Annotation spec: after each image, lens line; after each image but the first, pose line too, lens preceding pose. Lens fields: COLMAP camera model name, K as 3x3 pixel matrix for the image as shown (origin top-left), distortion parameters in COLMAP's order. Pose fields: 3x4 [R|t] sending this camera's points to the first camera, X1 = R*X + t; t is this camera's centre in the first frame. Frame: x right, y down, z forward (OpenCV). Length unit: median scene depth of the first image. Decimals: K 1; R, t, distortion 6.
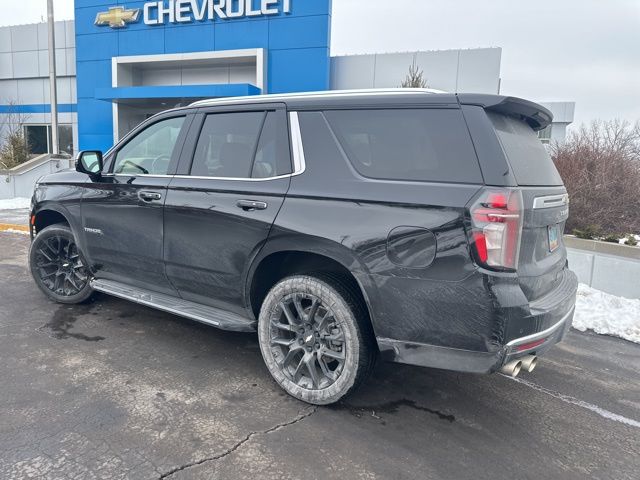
lens RADIAL K [[448.7, 0, 322.7], [0, 448.7, 235.2], [0, 0, 1]] dist [0.070720, -0.085205]
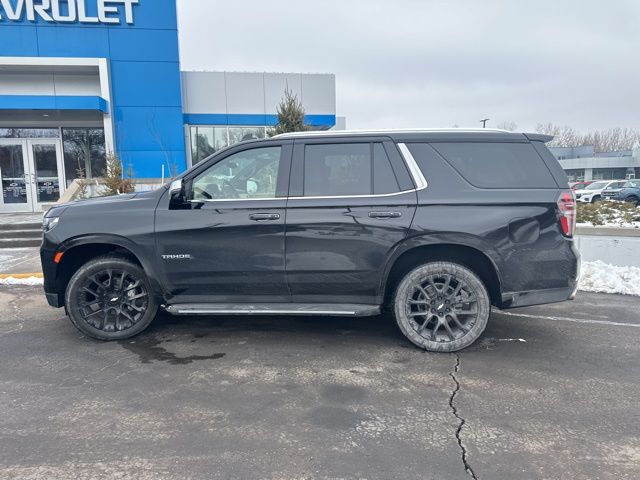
lens RADIAL K [[448.7, 0, 322.7], [0, 448.7, 235.2], [0, 0, 1]] dist [0.070720, -0.085205]
pose [[0.882566, -0.104940, 0.458329, -0.866749], [0.113457, 0.993502, 0.009000, -0.038575], [-0.456295, 0.044057, 0.888737, -0.072081]]
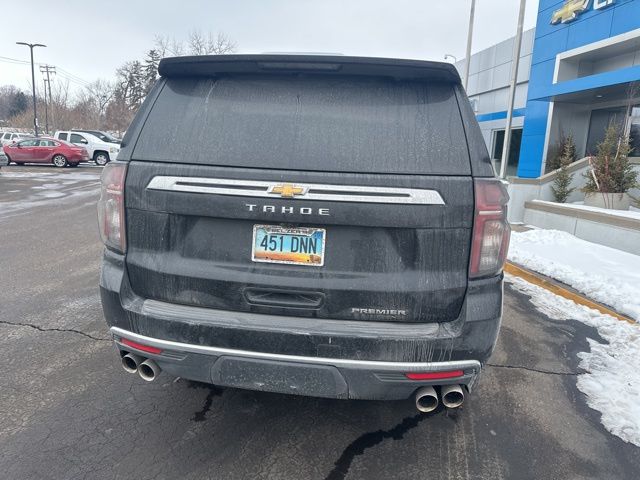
lens RADIAL K [[442.7, 0, 323.3], [0, 442.7, 239.7], [0, 0, 1]] dist [0.080705, -0.073899]
pose [[0.463835, 0.152396, -0.872716, 1.000204], [-0.152306, 0.984144, 0.090905, -0.066687], [0.872731, 0.090755, 0.479691, 0.654836]]
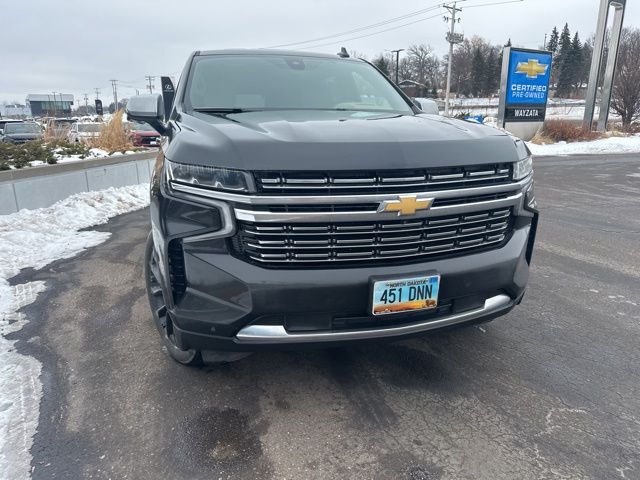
lens RADIAL K [[453.4, 0, 318.1], [0, 453.4, 232.5], [0, 0, 1]] dist [0.052675, -0.064292]
pose [[-0.788559, -0.177649, 0.588741, -1.169693], [0.061437, 0.929818, 0.362855, -0.353946], [-0.611883, 0.322303, -0.722302, 2.358567]]
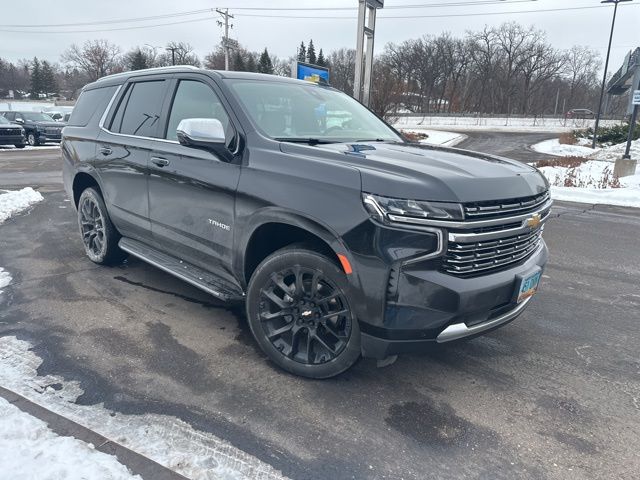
lens RADIAL K [[453.4, 0, 318.1], [0, 453.4, 232.5], [0, 0, 1]] dist [0.052675, -0.064292]
pose [[-0.984538, -0.104868, 0.140309, -0.632945], [-0.046433, 0.928581, 0.368213, -0.433804], [-0.168902, 0.356005, -0.919093, 2.689333]]
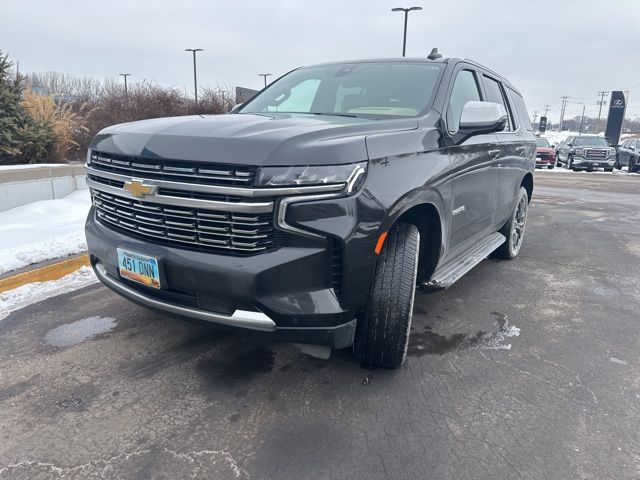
lens RADIAL K [[448.7, 0, 322.7], [0, 448.7, 235.2], [0, 0, 1]] dist [0.070720, -0.085205]
pose [[-0.020382, -0.259010, 0.965660, -1.588876], [0.105292, 0.959933, 0.259696, -0.243837], [-0.994233, 0.106969, 0.007707, 1.568210]]
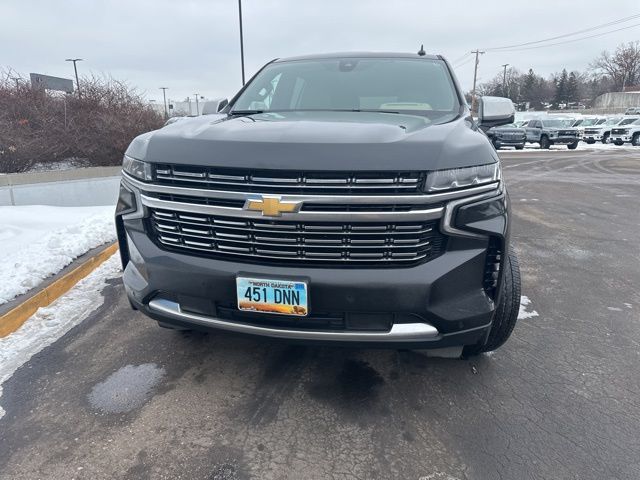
lens RADIAL K [[450.8, 0, 320.6], [0, 450.8, 227.2], [0, 0, 1]] dist [0.072375, -0.086677]
pose [[-0.382753, -0.242312, 0.891507, -1.462438], [0.111182, 0.945895, 0.304829, -0.310079], [-0.917136, 0.215794, -0.335103, 1.988489]]
